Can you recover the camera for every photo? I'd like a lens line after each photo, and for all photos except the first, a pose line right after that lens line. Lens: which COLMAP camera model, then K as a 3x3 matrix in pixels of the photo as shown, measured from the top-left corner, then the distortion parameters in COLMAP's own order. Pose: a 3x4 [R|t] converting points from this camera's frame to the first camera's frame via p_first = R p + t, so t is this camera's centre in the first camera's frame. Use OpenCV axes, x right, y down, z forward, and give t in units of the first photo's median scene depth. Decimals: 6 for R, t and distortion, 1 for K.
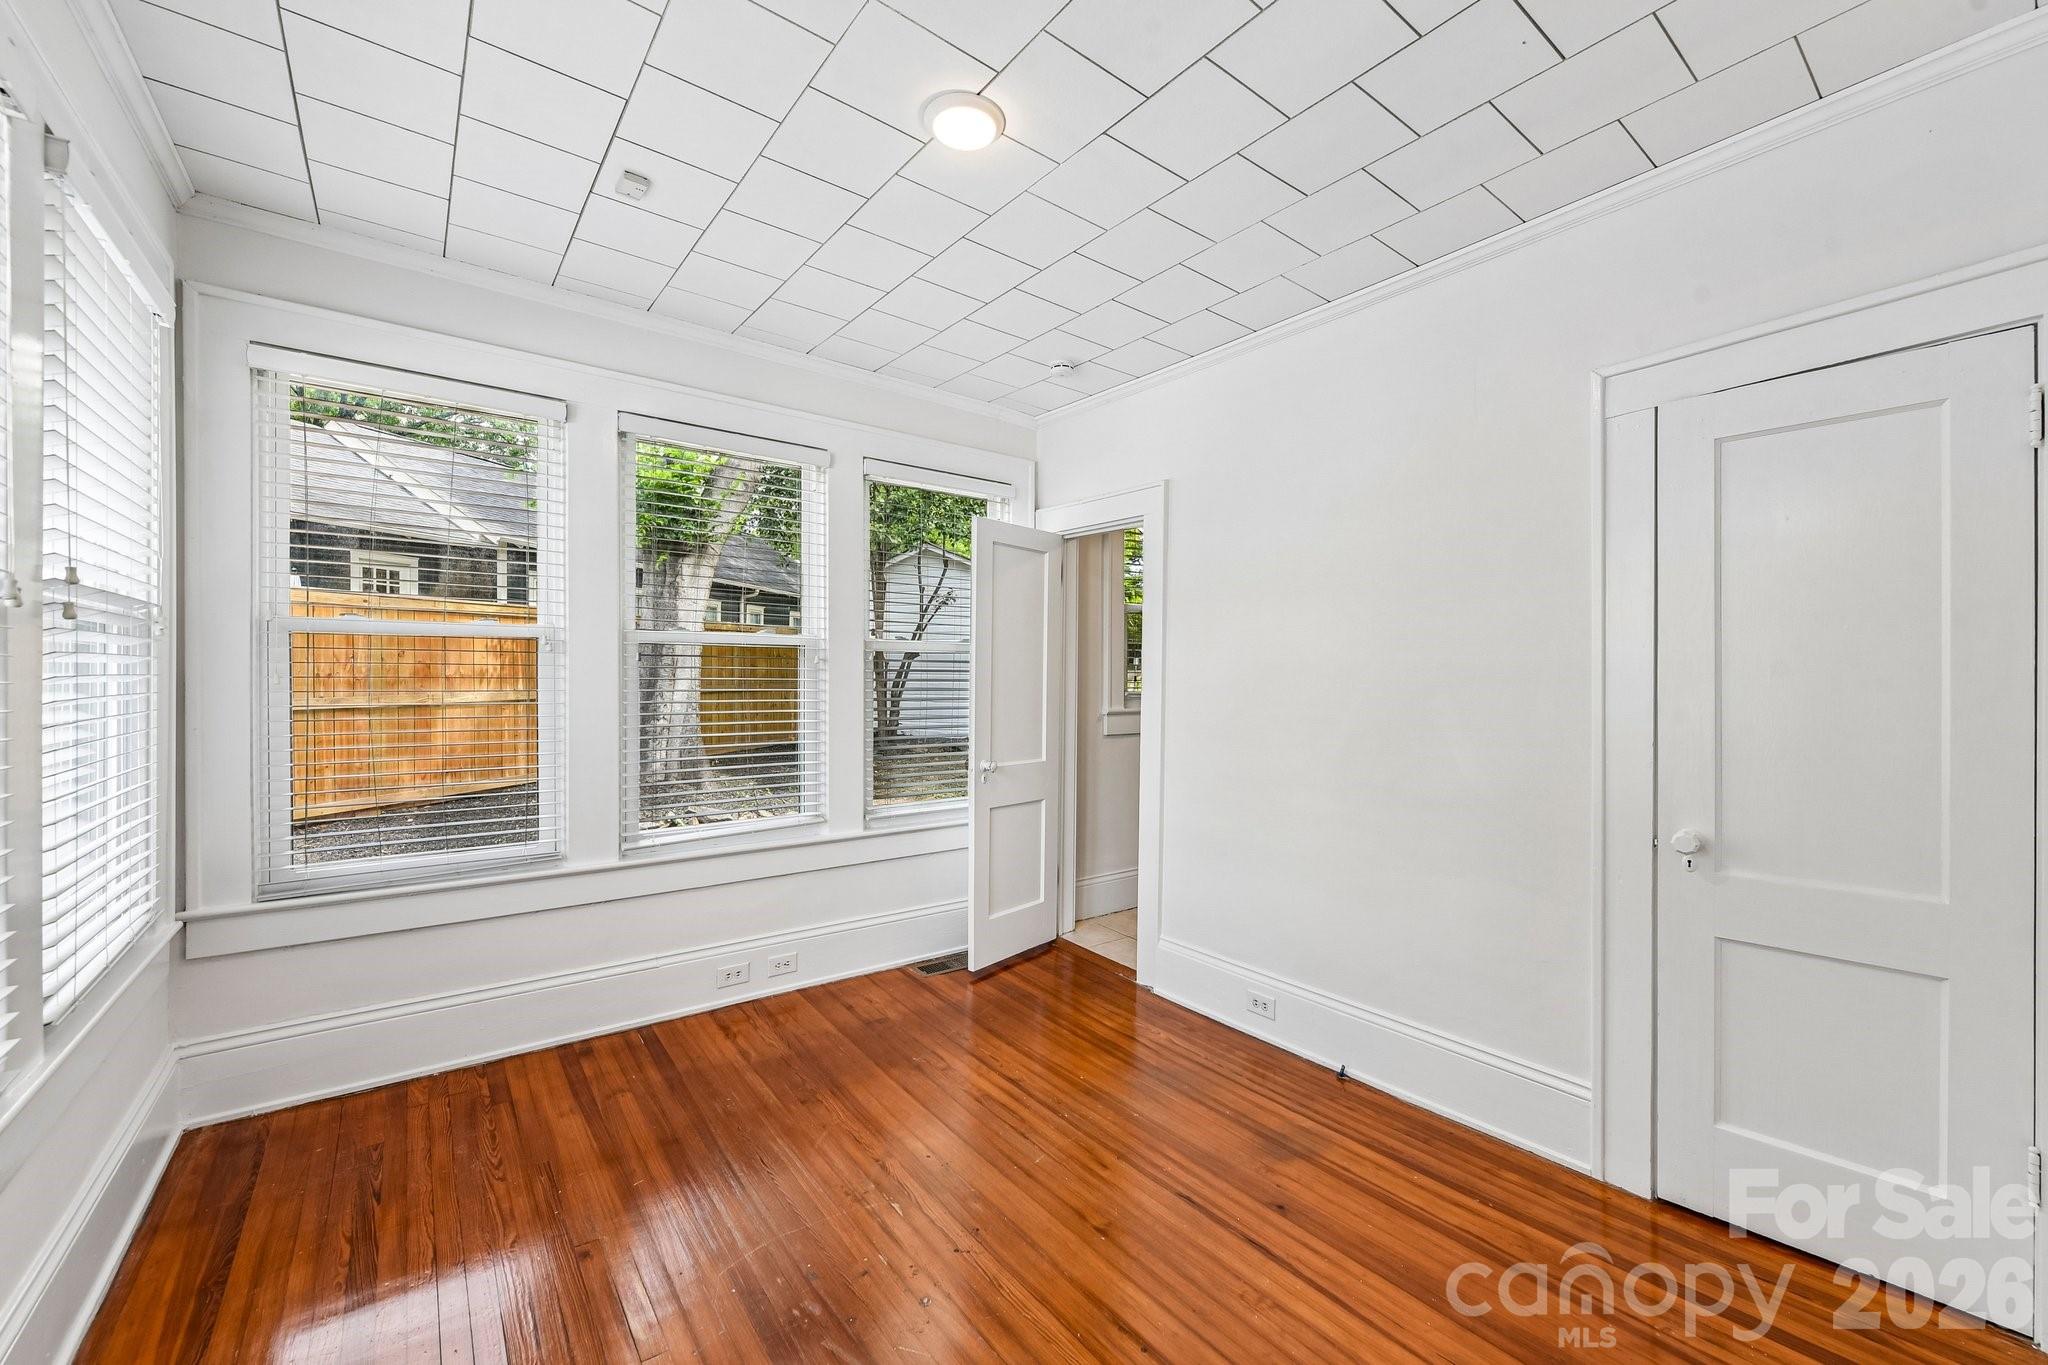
lens RADIAL K [[822.6, 0, 1023.7], [0, 822.6, 684.3], [0, 0, 1]] dist [-0.014011, -0.000756]
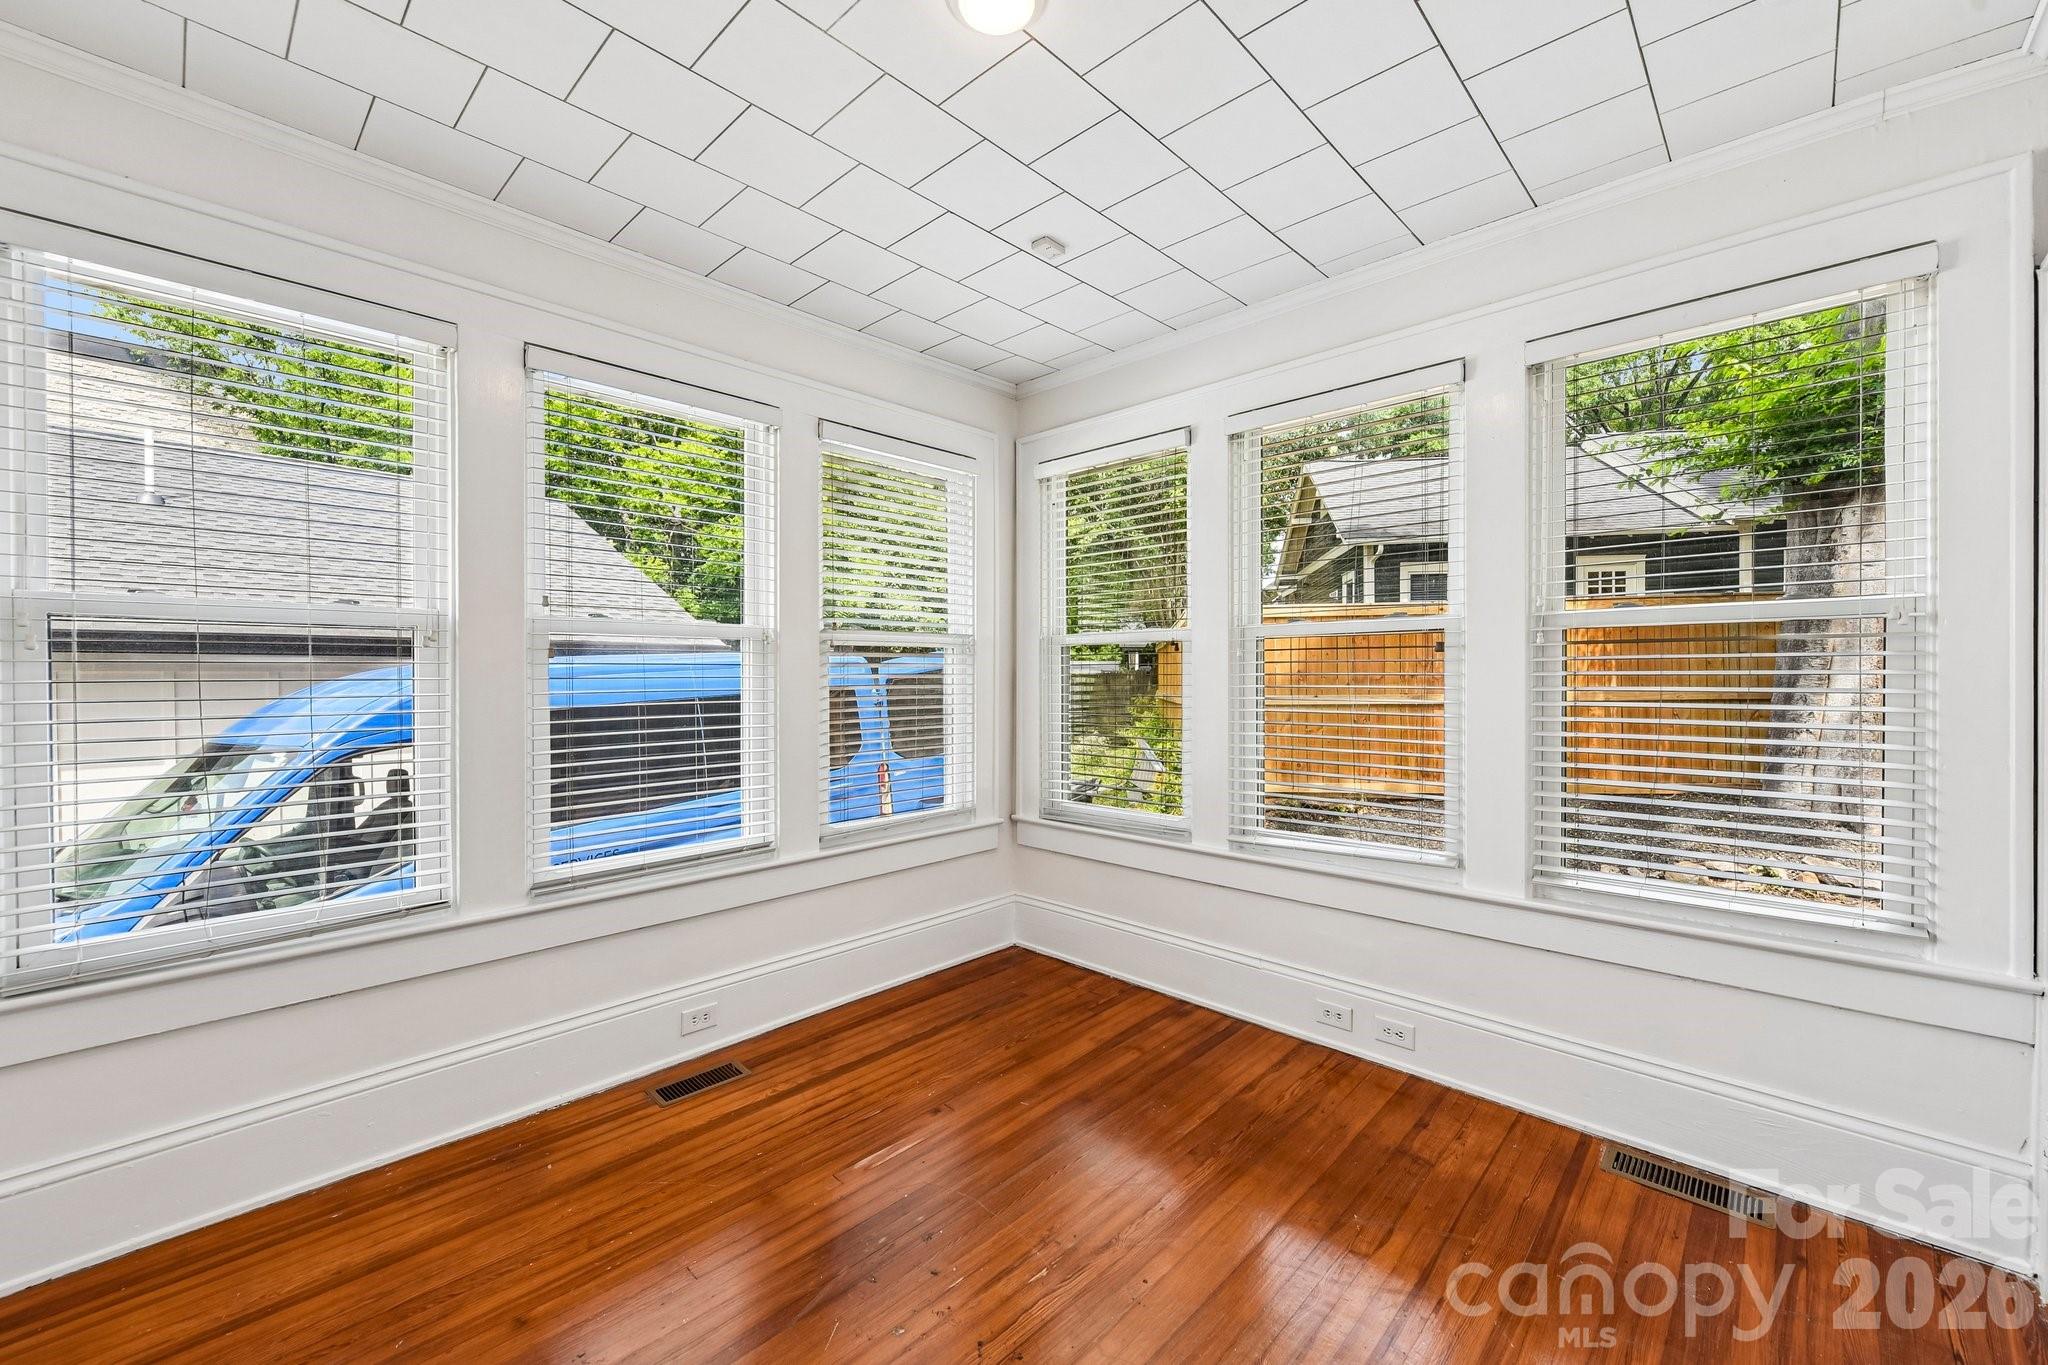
lens RADIAL K [[806.4, 0, 1020.4], [0, 806.4, 689.2], [0, 0, 1]] dist [-0.000613, -0.000152]
pose [[0.138292, 0.010183, -0.990339, 0.525151], [-0.004332, 0.999944, 0.009677, 0.002576], [0.990382, 0.002952, 0.138328, 0.651834]]
